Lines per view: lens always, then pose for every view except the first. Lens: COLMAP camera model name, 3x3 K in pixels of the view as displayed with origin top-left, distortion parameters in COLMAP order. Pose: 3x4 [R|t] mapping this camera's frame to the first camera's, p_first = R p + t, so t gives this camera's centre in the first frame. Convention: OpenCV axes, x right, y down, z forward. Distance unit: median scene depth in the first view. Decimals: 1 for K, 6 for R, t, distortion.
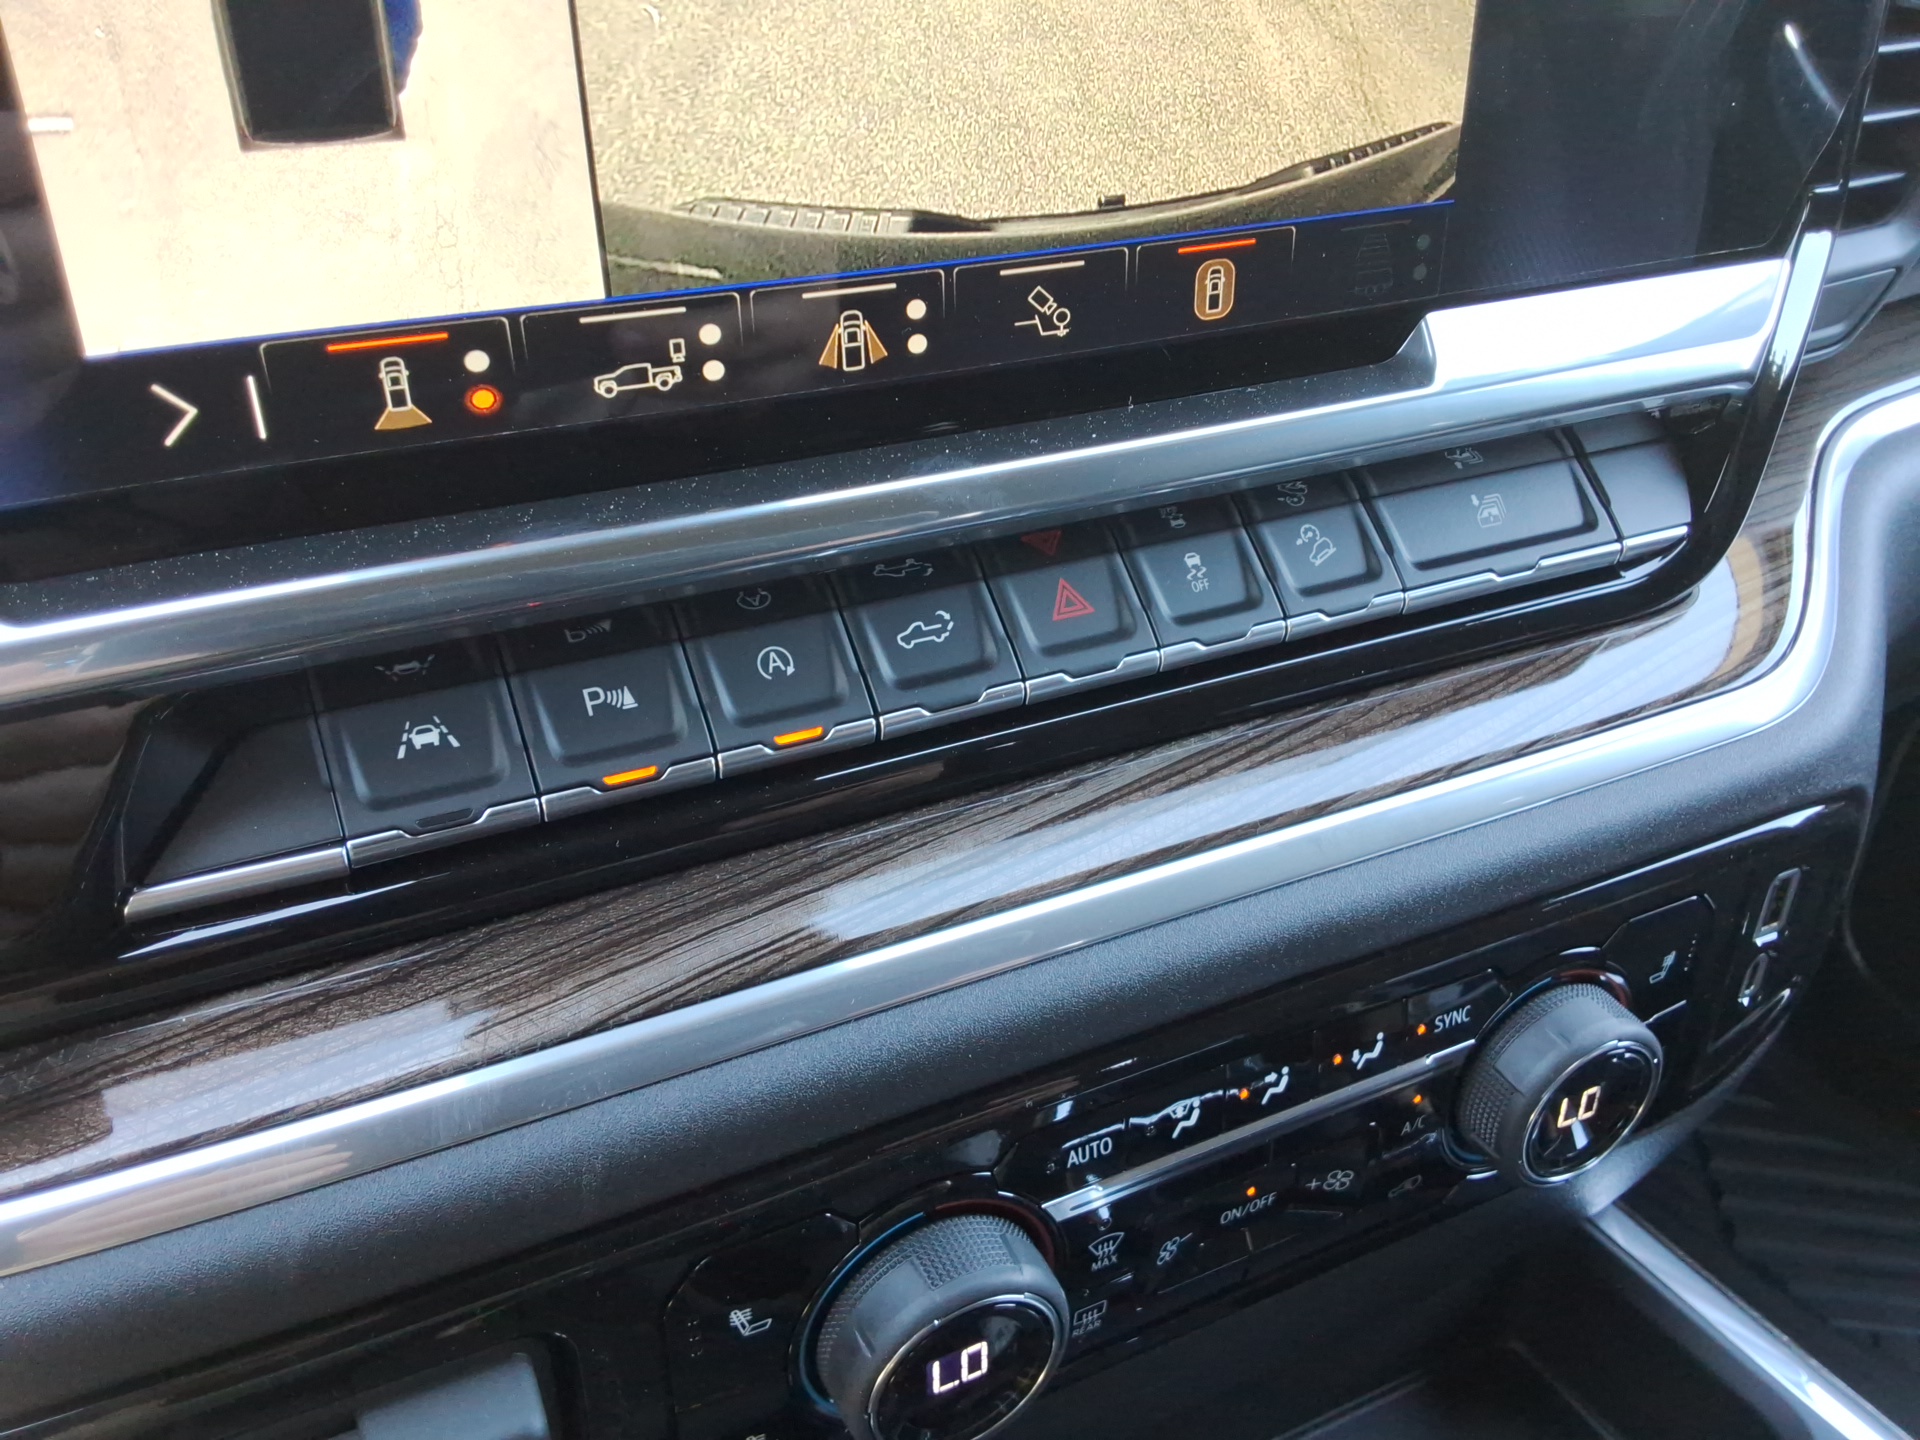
lens RADIAL K [[1552.2, 0, 975.0], [0, 1552.2, 711.6], [0, 0, 1]] dist [0.134318, -0.229611]
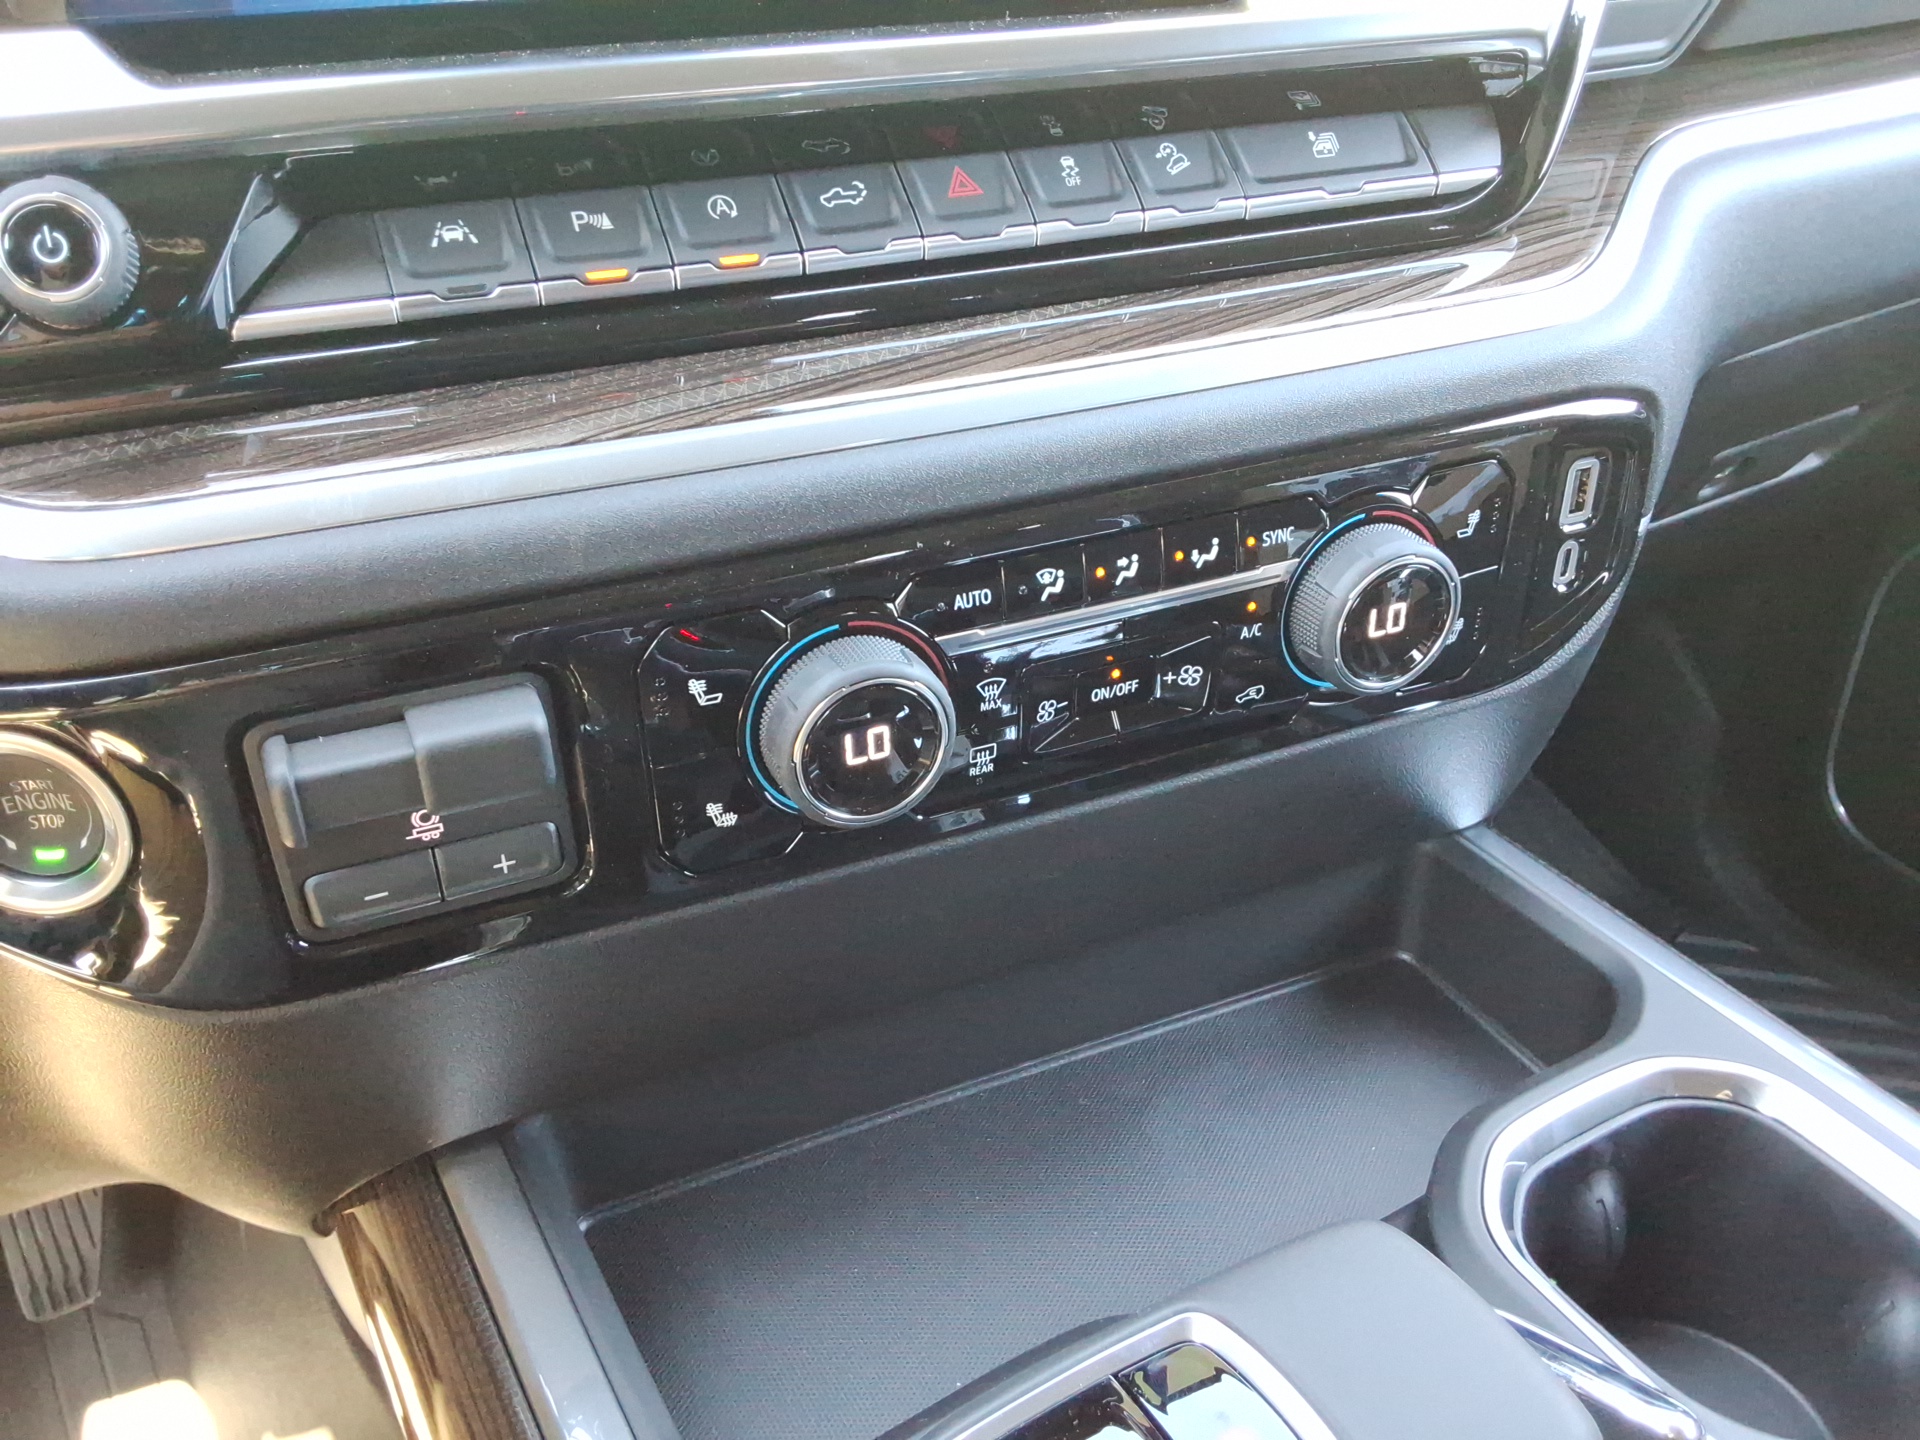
lens RADIAL K [[1555.0, 0, 984.3], [0, 1555.0, 718.8], [0, 0, 1]] dist [0.088497, -0.131472]
pose [[0.999305, -0.003921, -0.037068, 0.124288], [0.004124, 0.999977, 0.005407, 0.356340], [0.037045, -0.005556, 0.999298, -0.265231]]
